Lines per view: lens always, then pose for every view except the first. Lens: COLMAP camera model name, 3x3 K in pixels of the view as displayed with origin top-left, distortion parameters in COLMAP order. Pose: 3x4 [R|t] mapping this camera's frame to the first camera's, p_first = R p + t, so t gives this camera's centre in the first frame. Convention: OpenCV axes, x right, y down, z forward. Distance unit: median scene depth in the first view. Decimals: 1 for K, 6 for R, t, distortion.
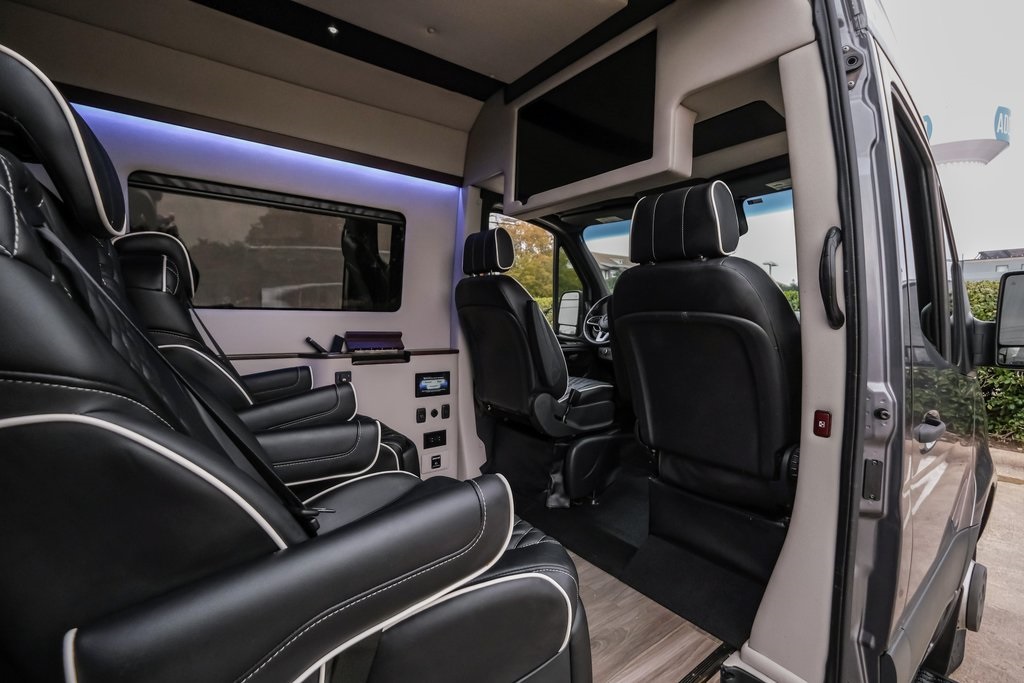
lens RADIAL K [[443.6, 0, 512.0], [0, 443.6, 341.5], [0, 0, 1]] dist [0.001273, 0.000506]
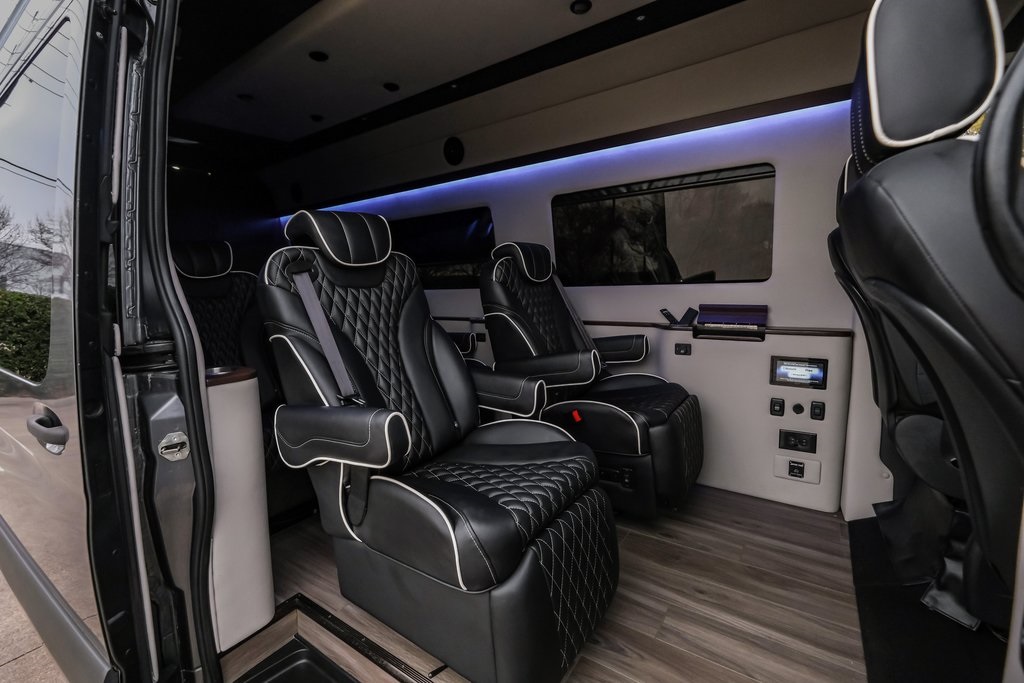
lens RADIAL K [[433.1, 0, 512.0], [0, 433.1, 341.5], [0, 0, 1]] dist [-0.000501, 0.000018]
pose [[0.332310, 0.090133, -0.938853, 0.382671], [-0.032526, 0.995926, 0.084100, -0.007042], [0.942609, 0.002590, 0.333888, 0.265809]]
